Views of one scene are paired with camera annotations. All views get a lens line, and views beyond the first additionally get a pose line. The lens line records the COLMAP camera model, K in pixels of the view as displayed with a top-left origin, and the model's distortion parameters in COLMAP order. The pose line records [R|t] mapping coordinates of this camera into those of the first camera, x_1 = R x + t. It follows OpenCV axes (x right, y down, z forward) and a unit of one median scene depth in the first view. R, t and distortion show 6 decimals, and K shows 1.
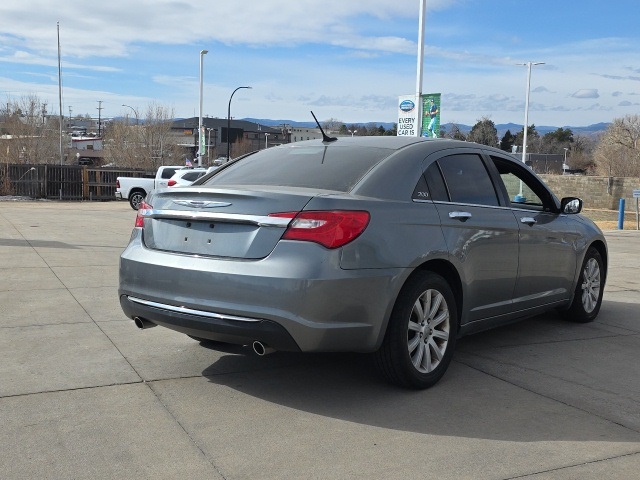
lens RADIAL K [[738.2, 0, 288.9], [0, 738.2, 240.1], [0, 0, 1]] dist [0.048499, -0.023200]
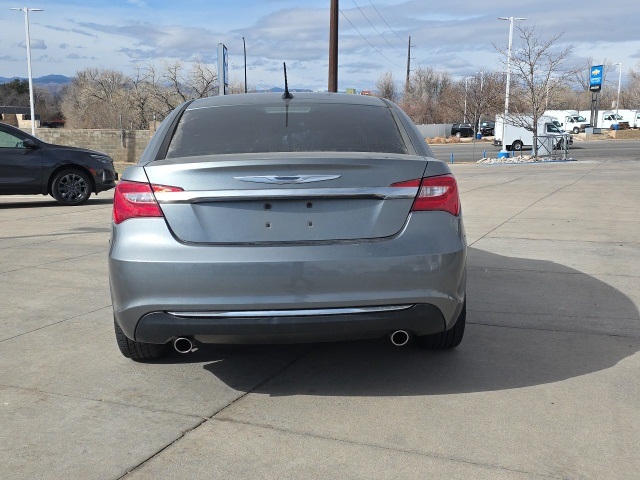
lens RADIAL K [[752.2, 0, 320.0], [0, 752.2, 240.0], [0, 0, 1]] dist [0.059997, -0.067493]
pose [[0.732312, -0.124430, 0.669504, -0.593216], [0.084586, 0.992171, 0.091878, -0.050446], [-0.675695, -0.010653, 0.737104, 0.346601]]
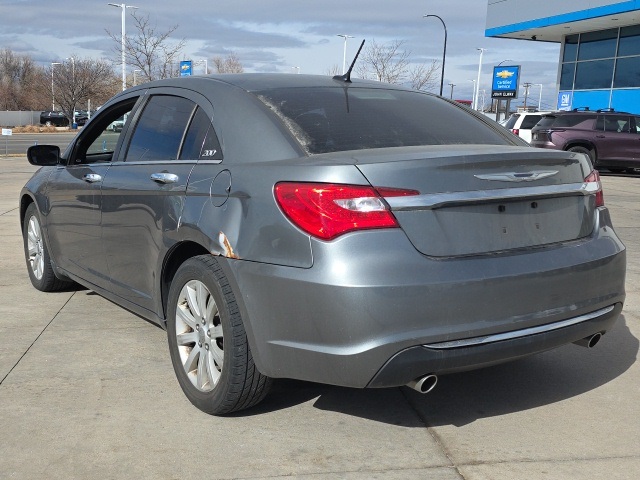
lens RADIAL K [[752.2, 0, 320.0], [0, 752.2, 240.0], [0, 0, 1]] dist [0.059997, -0.067493]
pose [[0.248950, -0.165163, 0.954330, -0.790586], [0.075946, 0.985647, 0.150771, -0.102638], [-0.965534, 0.034943, 0.257920, 0.918713]]
